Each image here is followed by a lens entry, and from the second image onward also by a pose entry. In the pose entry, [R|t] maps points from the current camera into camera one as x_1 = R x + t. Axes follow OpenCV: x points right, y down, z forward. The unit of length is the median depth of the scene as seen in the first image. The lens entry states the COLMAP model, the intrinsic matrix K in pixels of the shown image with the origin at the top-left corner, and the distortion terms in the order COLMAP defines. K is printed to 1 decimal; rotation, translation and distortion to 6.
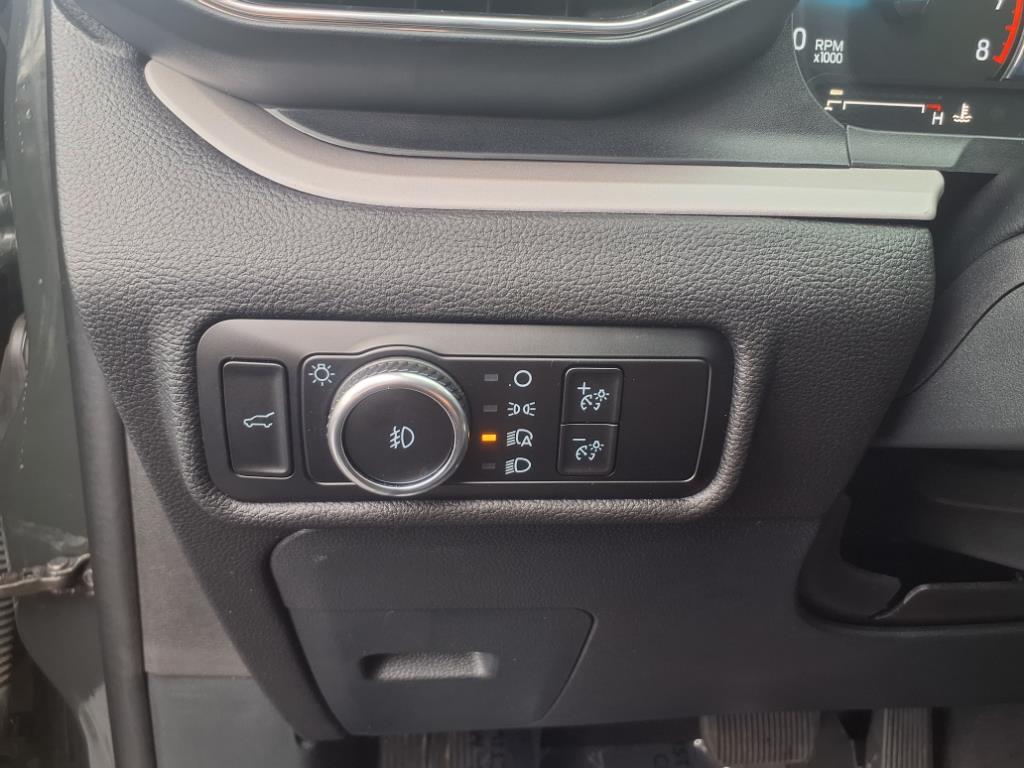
lens RADIAL K [[839.3, 0, 540.8], [0, 839.3, 372.9], [0, 0, 1]] dist [0.065175, -0.104506]
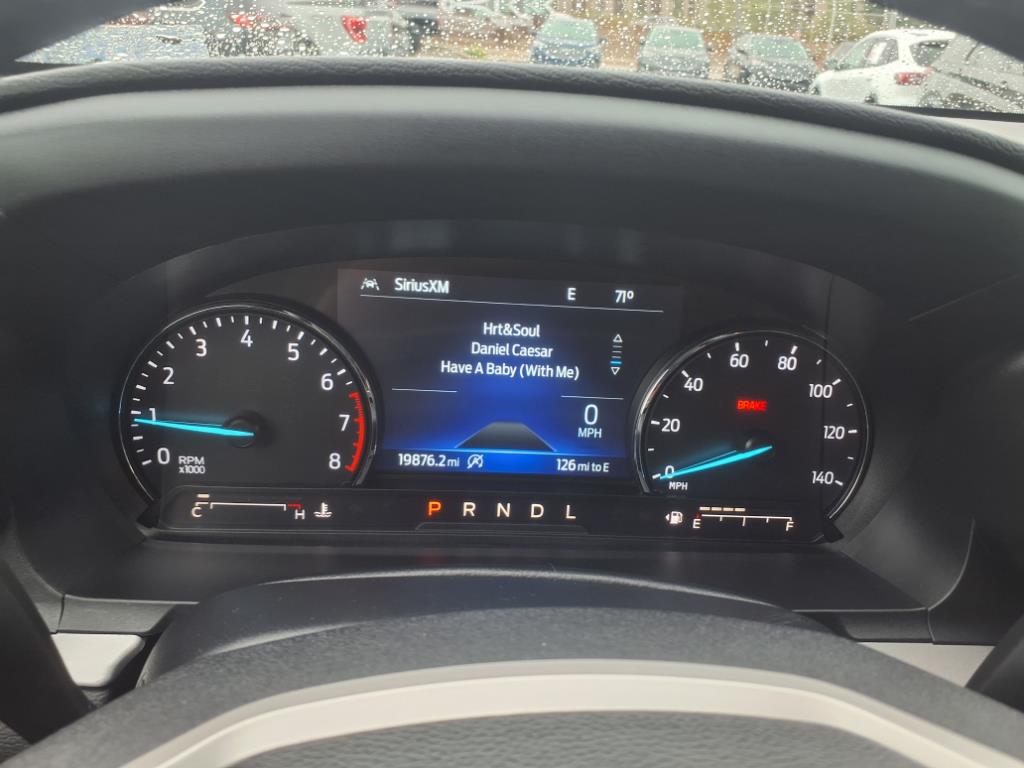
lens RADIAL K [[839.3, 0, 516.7], [0, 839.3, 385.8], [0, 0, 1]] dist [0.065175, -0.104506]
pose [[0.996533, 0.040051, -0.072929, 0.881891], [-0.043972, 0.997627, -0.052977, -0.447048], [0.070634, 0.056000, 0.995929, -0.172884]]
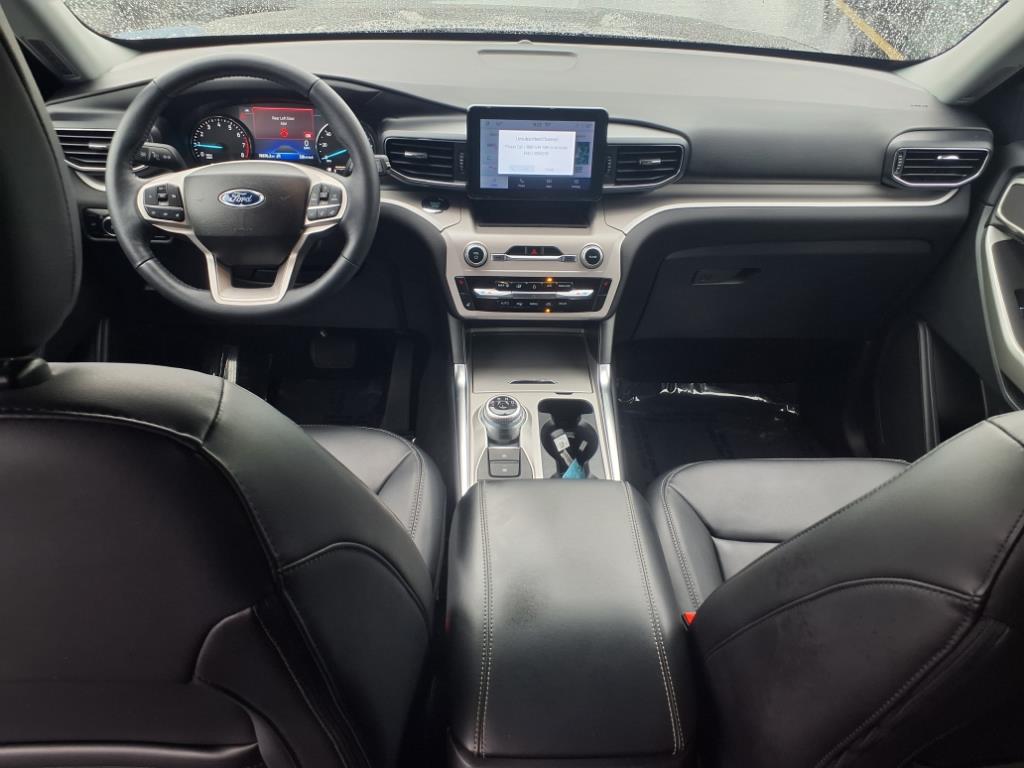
lens RADIAL K [[839.3, 0, 508.6], [0, 839.3, 382.0], [0, 0, 1]] dist [0.065175, -0.104506]
pose [[0.993165, 0.046595, -0.107012, 2.721094], [-0.027853, 0.984985, 0.170380, 0.039842], [0.113344, -0.166235, 0.979551, -3.982440]]
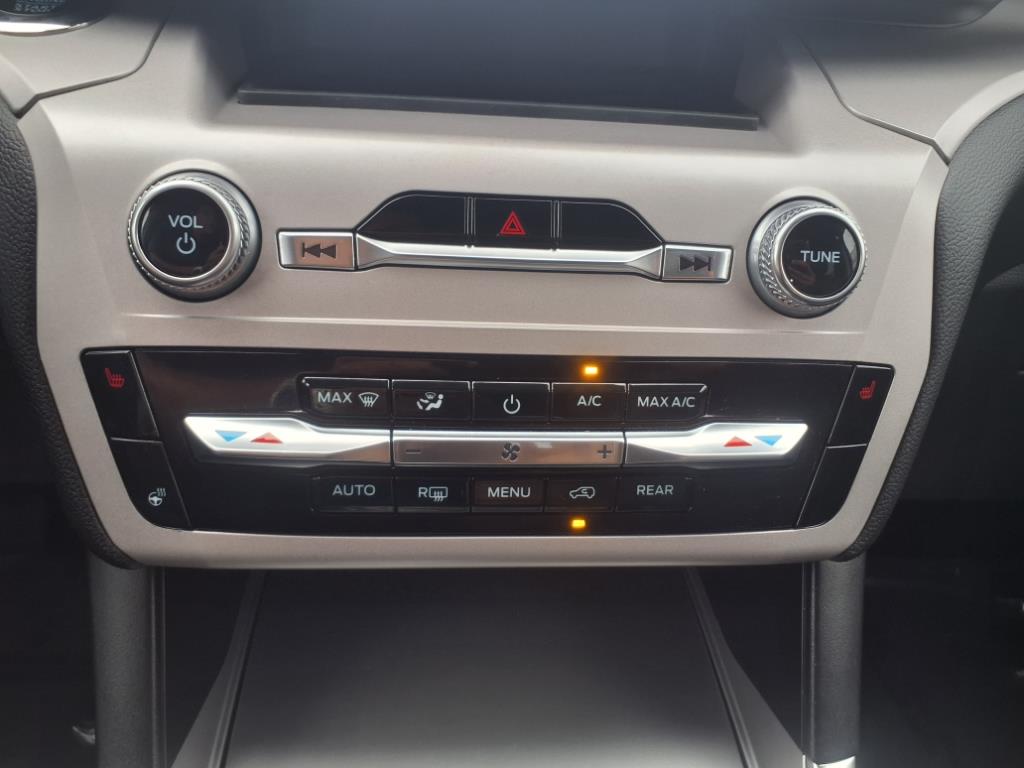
lens RADIAL K [[839.3, 0, 515.5], [0, 839.3, 383.9], [0, 0, 1]] dist [0.065175, -0.104506]
pose [[0.997395, 0.049820, -0.052158, 2.382815], [-0.043423, 0.992146, 0.117309, 0.183496], [0.057593, -0.114738, 0.991725, -0.122437]]
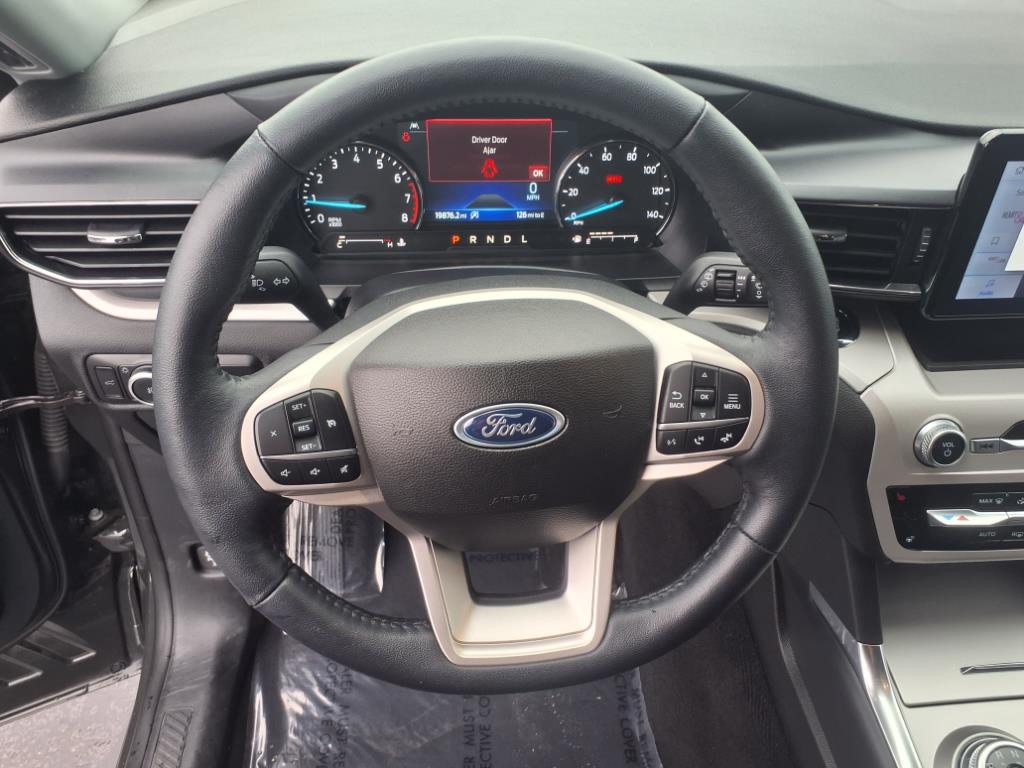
lens RADIAL K [[839.3, 0, 527.4], [0, 839.3, 390.0], [0, 0, 1]] dist [0.065175, -0.104506]
pose [[0.996849, 0.026846, -0.074639, 1.085688], [-0.003359, 0.954427, 0.298426, -0.644505], [0.079249, -0.297235, 0.951510, -1.416335]]
